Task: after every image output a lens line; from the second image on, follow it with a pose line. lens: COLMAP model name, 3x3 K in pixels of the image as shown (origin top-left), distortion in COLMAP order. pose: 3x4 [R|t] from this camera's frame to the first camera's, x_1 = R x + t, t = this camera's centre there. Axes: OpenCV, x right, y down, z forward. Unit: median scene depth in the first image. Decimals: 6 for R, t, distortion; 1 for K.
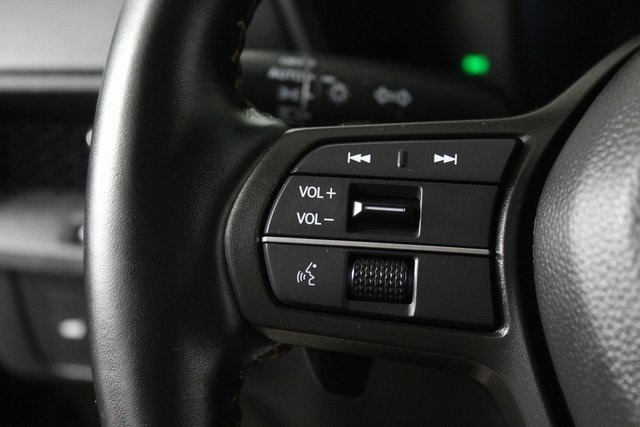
lens RADIAL K [[1120.3, 0, 320.0], [0, 1120.3, 213.5], [0, 0, 1]] dist [0.004074, 0.006974]
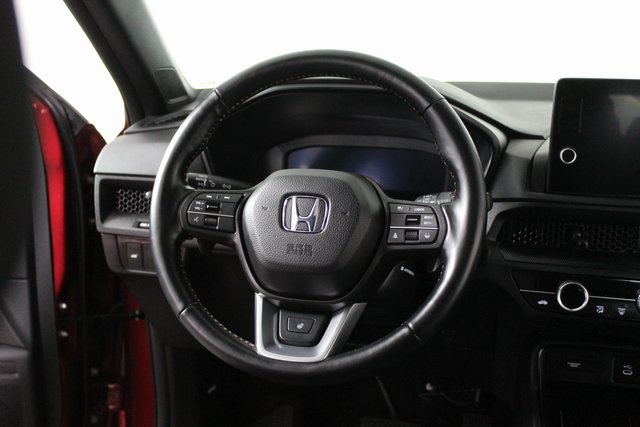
lens RADIAL K [[746.0, 0, 320.0], [0, 746.0, 213.5], [0, 0, 1]] dist [-0.058106, 0.008652]
pose [[0.995891, 0.057538, 0.069928, 0.288064], [-0.051031, 0.994495, -0.091523, 0.290129], [-0.074809, 0.087578, 0.993345, -2.194947]]
